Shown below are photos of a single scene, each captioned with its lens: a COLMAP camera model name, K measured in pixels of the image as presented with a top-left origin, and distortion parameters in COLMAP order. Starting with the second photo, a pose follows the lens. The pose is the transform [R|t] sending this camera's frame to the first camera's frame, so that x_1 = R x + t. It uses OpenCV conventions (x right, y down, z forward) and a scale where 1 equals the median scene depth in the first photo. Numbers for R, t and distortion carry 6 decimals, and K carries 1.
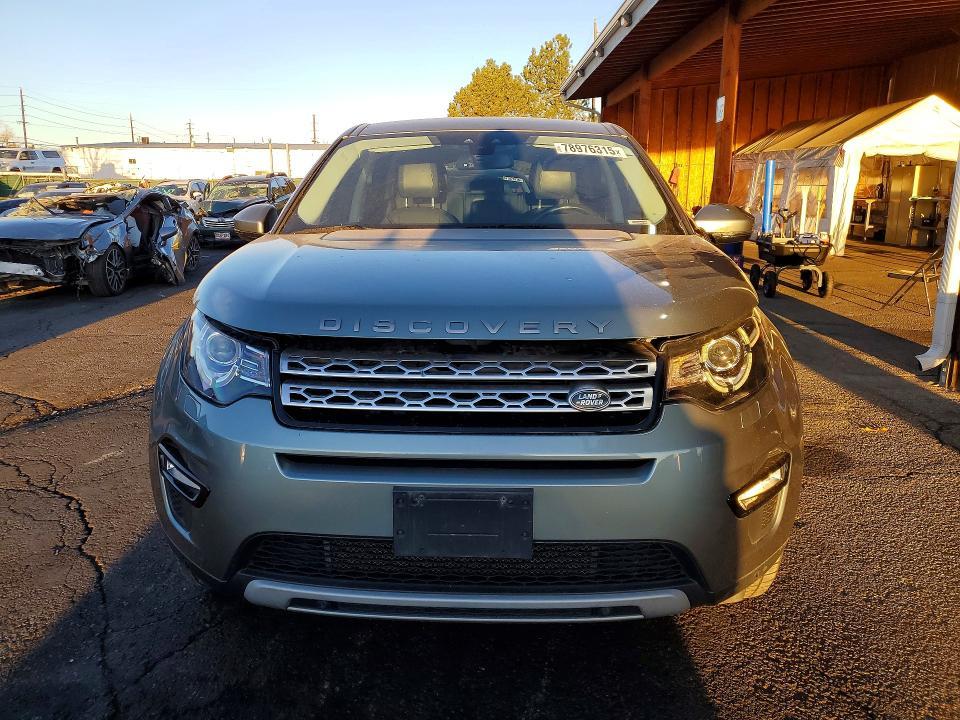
lens RADIAL K [[771.1, 0, 480.0], [0, 771.1, 360.0], [0, 0, 1]] dist [0.027875, 0.005309]
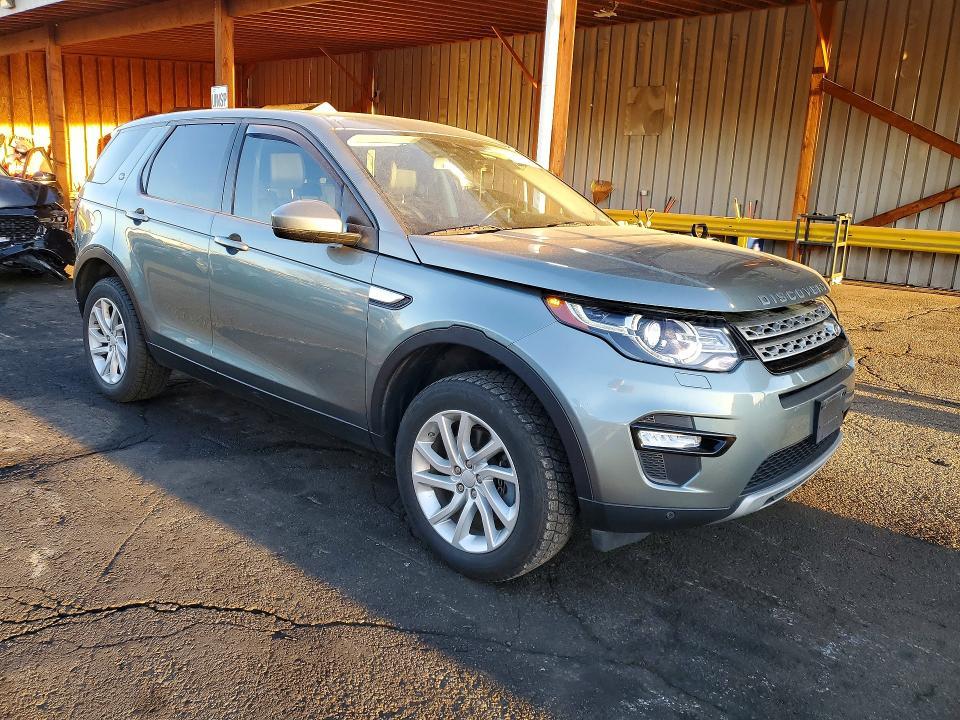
lens RADIAL K [[771.1, 0, 480.0], [0, 771.1, 360.0], [0, 0, 1]] dist [0.027875, 0.005309]
pose [[0.598403, -0.151196, 0.786799, -0.927949], [0.130682, 0.987300, 0.090335, -0.076305], [-0.790465, 0.048764, 0.610562, 0.314824]]
